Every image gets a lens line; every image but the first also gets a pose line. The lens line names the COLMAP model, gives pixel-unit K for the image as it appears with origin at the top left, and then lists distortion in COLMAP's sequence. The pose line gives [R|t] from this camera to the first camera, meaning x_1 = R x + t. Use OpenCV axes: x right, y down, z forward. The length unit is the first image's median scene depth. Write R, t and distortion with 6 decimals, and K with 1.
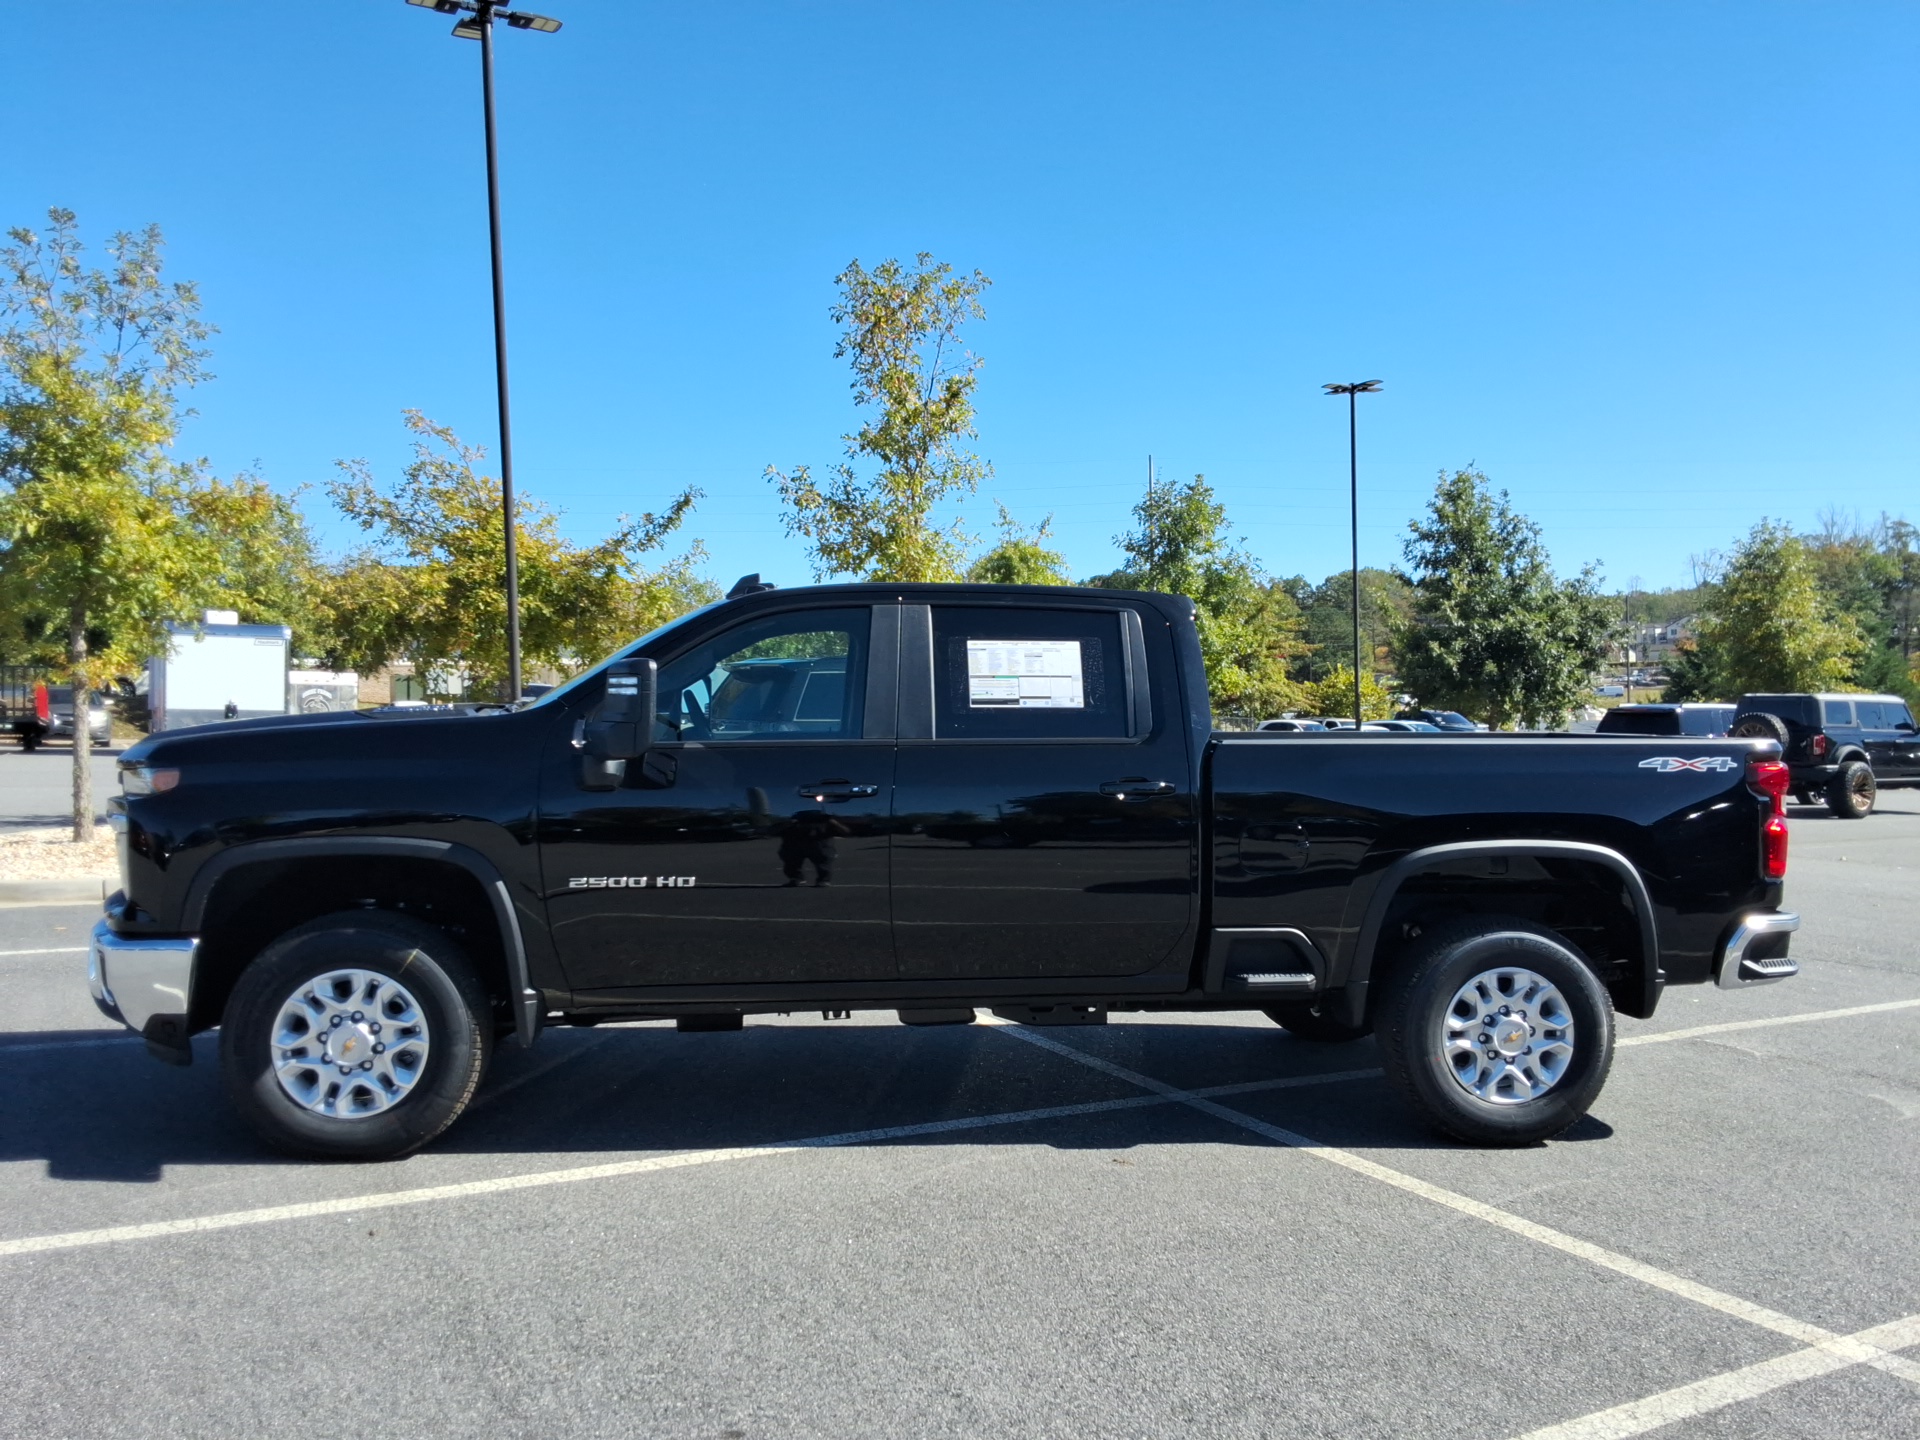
lens RADIAL K [[1544.0, 0, 970.8], [0, 1544.0, 748.1], [0, 0, 1]] dist [0.123150, -0.203287]
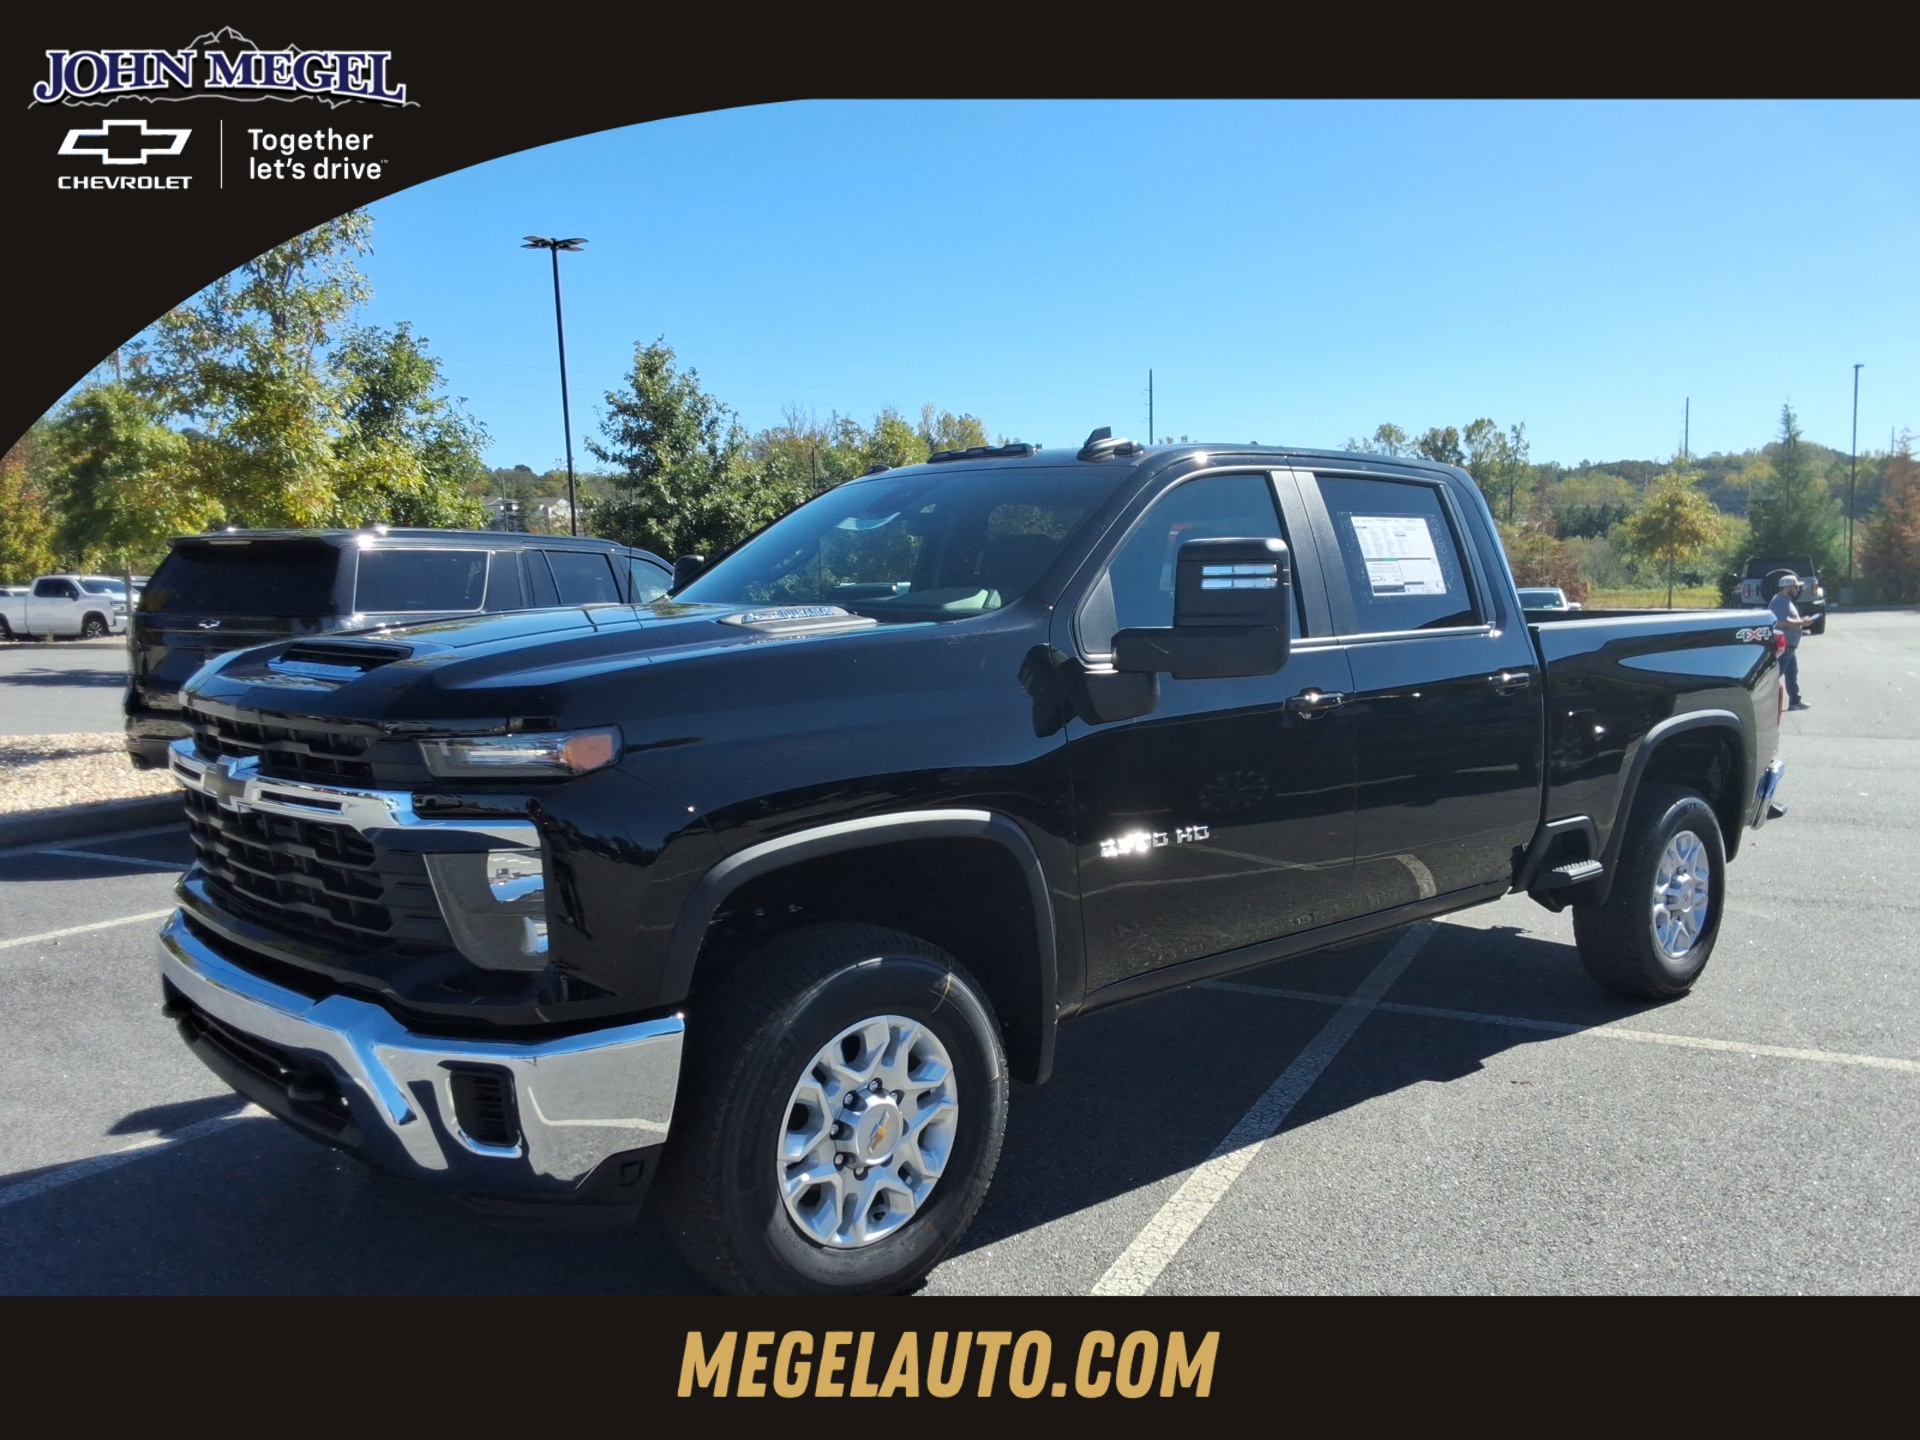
lens RADIAL K [[1534.0, 0, 969.5], [0, 1534.0, 755.9], [0, 0, 1]] dist [0.111980, -0.166500]
pose [[0.812428, -0.075893, 0.578101, -0.125886], [0.026759, 0.995301, 0.093057, -0.004471], [-0.582447, -0.060133, 0.810642, 0.080978]]
